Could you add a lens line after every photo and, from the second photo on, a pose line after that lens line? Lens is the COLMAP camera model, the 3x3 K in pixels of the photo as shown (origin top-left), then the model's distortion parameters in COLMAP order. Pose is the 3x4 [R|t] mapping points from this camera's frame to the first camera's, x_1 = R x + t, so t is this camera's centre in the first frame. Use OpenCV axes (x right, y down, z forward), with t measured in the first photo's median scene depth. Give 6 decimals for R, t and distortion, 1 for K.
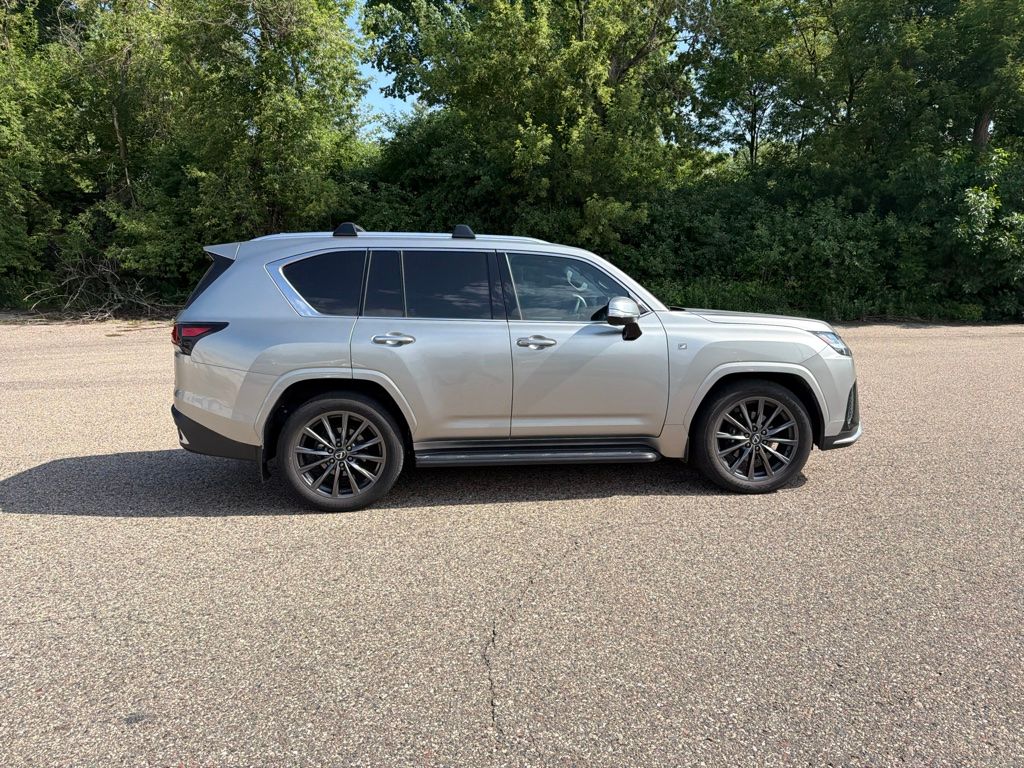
lens RADIAL K [[723.7, 0, 515.3], [0, 723.7, 375.3], [0, 0, 1]] dist [0.029681, -0.040003]
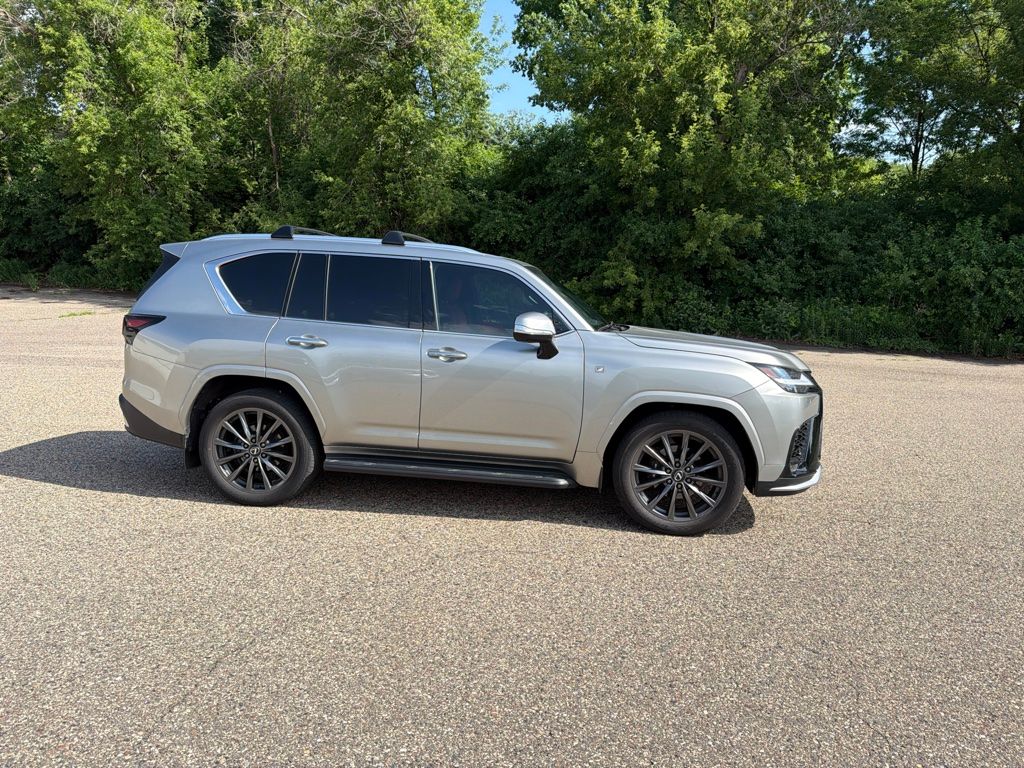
lens RADIAL K [[723.7, 0, 513.3], [0, 723.7, 390.4], [0, 0, 1]] dist [0.029681, -0.040003]
pose [[0.974425, 0.076973, -0.211119, 0.315205], [-0.075357, 0.997033, 0.015699, -0.018651], [0.211701, 0.000612, 0.977334, 0.065054]]
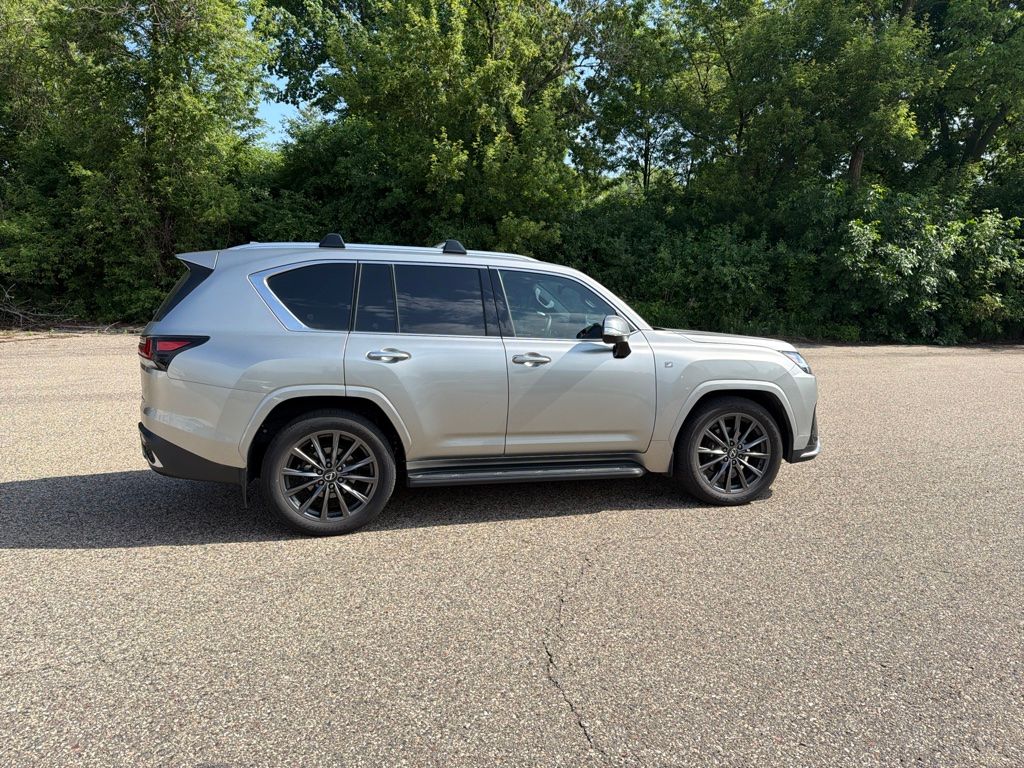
lens RADIAL K [[723.7, 0, 515.7], [0, 723.7, 383.1], [0, 0, 1]] dist [0.029681, -0.040003]
pose [[0.987433, 0.002204, 0.158023, -0.145394], [-0.000542, 0.999944, -0.010560, -0.002666], [-0.158038, 0.010341, 0.987379, 0.015130]]
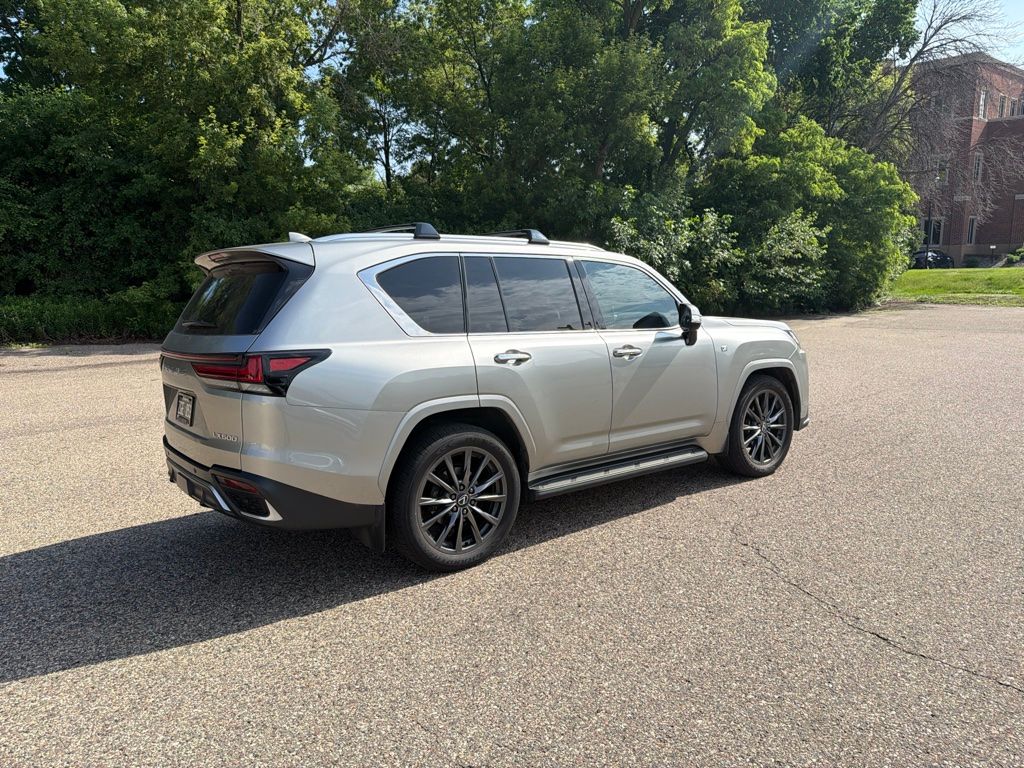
lens RADIAL K [[723.7, 0, 518.0], [0, 723.7, 375.3], [0, 0, 1]] dist [0.029681, -0.040003]
pose [[0.838688, -0.071396, 0.539913, -0.602252], [0.083639, 0.996494, 0.001850, -0.027876], [-0.538152, 0.043606, 0.841719, 0.249689]]
